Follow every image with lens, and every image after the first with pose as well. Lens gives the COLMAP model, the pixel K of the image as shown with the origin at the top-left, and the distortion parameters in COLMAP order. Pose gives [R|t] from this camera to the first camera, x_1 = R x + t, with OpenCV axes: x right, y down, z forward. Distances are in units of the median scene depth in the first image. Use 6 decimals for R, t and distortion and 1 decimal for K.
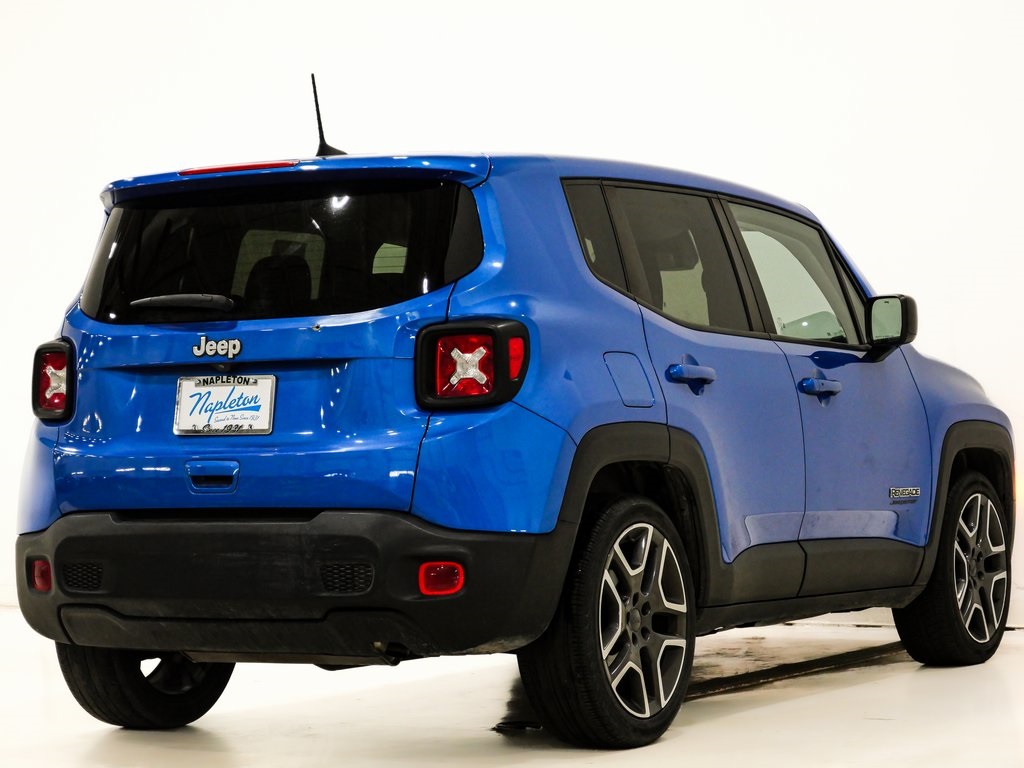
lens RADIAL K [[2780.0, 0, 513.5], [0, 2780.0, 385.5], [0, 0, 1]] dist [-0.036944, 0.000000]
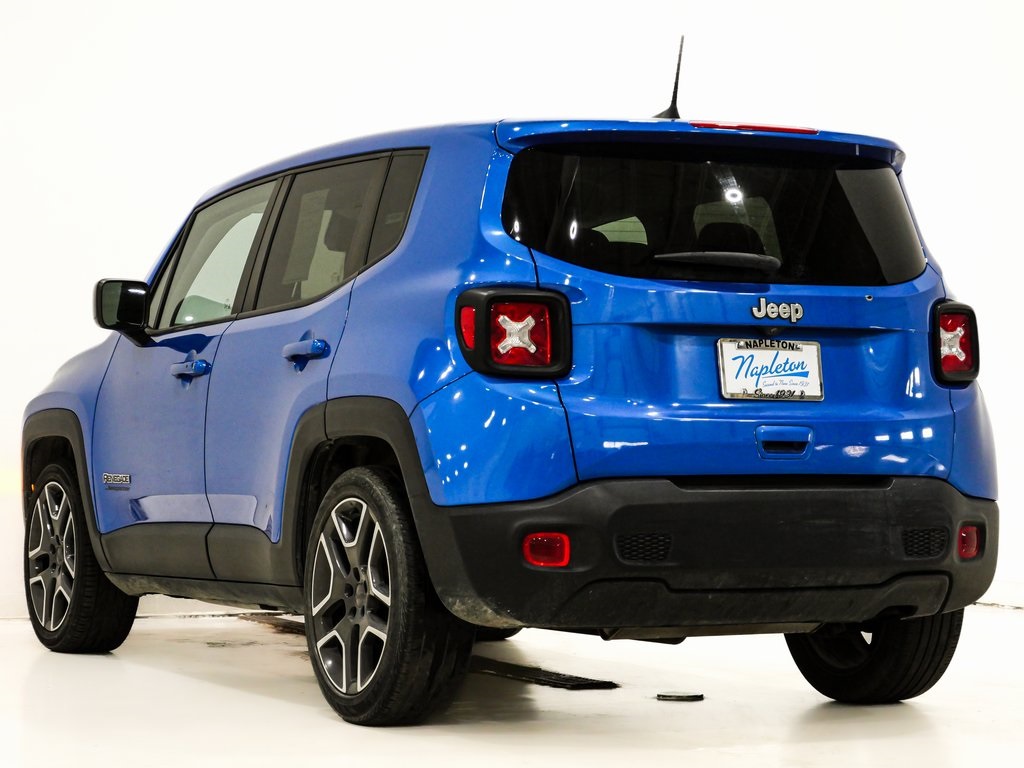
lens RADIAL K [[2780.0, 0, 512.2], [0, 2780.0, 381.6], [0, 0, 1]] dist [-0.036944, 0.000000]
pose [[0.551678, 0.040176, 0.833089, -0.971798], [-0.032608, 0.999114, -0.026590, 0.040370], [-0.833420, -0.012496, 0.552499, 0.537775]]
